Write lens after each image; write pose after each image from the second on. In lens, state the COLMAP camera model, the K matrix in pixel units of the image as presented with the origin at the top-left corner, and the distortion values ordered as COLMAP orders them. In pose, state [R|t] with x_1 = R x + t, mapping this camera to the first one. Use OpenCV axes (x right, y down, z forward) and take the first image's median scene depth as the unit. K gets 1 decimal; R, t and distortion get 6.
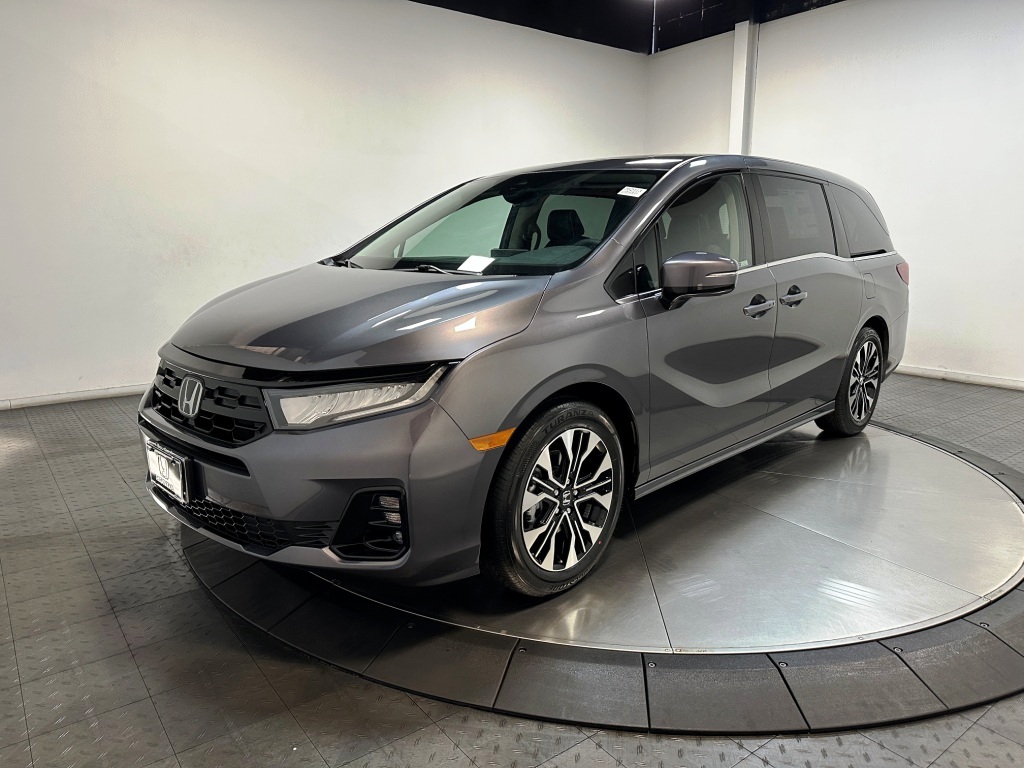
lens RADIAL K [[714.8, 0, 512.0], [0, 714.8, 384.0], [0, 0, 1]] dist [0.107651, -0.201095]
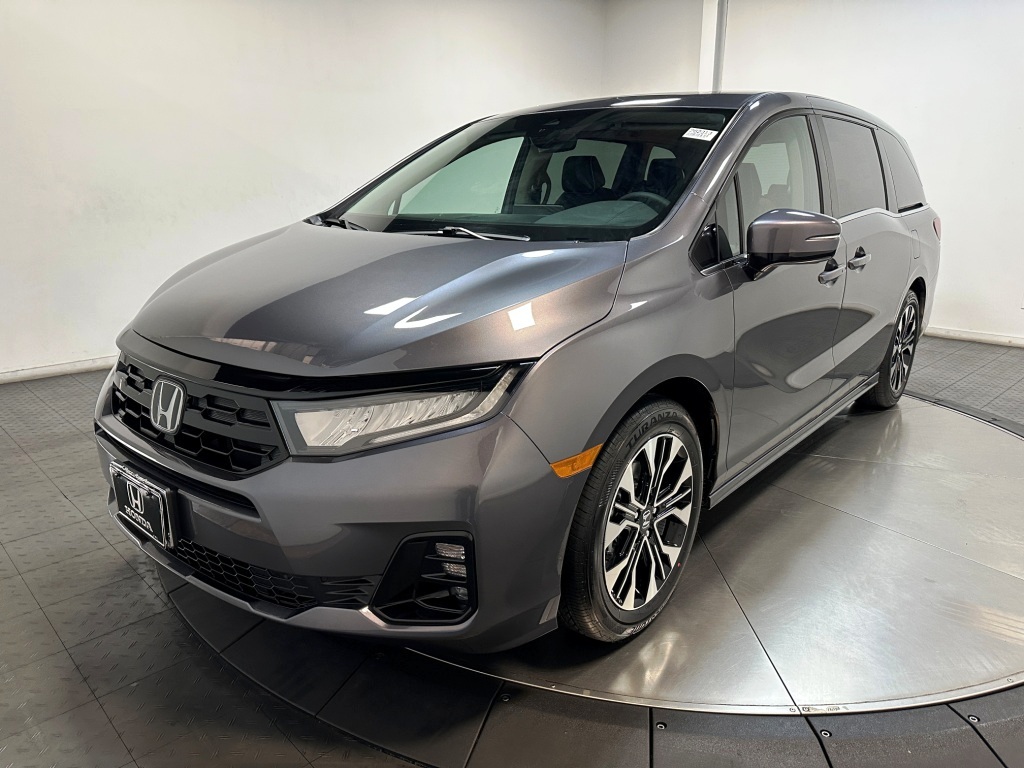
lens RADIAL K [[714.8, 0, 512.0], [0, 714.8, 384.0], [0, 0, 1]] dist [0.107651, -0.201095]
pose [[0.997630, -0.017720, 0.066493, -0.126800], [0.013063, 0.997473, 0.069837, -0.052591], [-0.067562, -0.068802, 0.995340, 0.207851]]
